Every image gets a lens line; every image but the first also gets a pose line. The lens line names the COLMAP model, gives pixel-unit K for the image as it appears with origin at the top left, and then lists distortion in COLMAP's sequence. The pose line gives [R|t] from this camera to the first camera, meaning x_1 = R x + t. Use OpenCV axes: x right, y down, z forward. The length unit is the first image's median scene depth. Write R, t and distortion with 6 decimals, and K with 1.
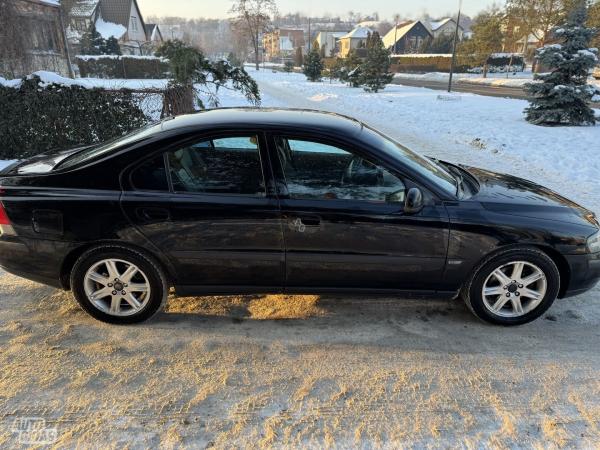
lens RADIAL K [[442.6, 0, 303.5], [0, 442.6, 225.6], [0, 0, 1]] dist [-0.000725, -0.011078]
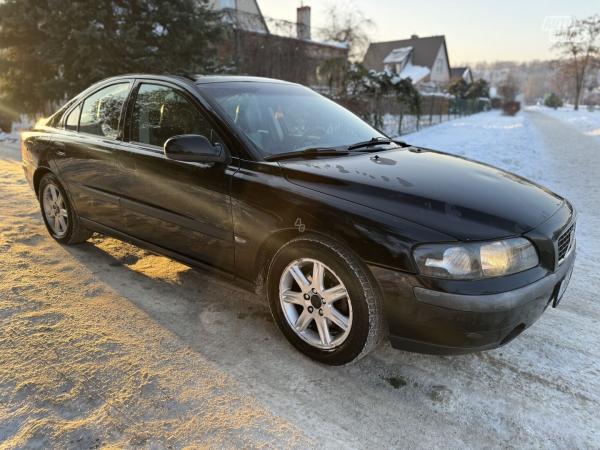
lens RADIAL K [[442.6, 0, 303.5], [0, 442.6, 225.6], [0, 0, 1]] dist [-0.000725, -0.011078]
pose [[0.755082, 0.159699, -0.635883, 0.342962], [-0.223579, 0.974465, -0.020758, 0.019075], [0.616331, 0.157844, 0.771506, 0.181235]]
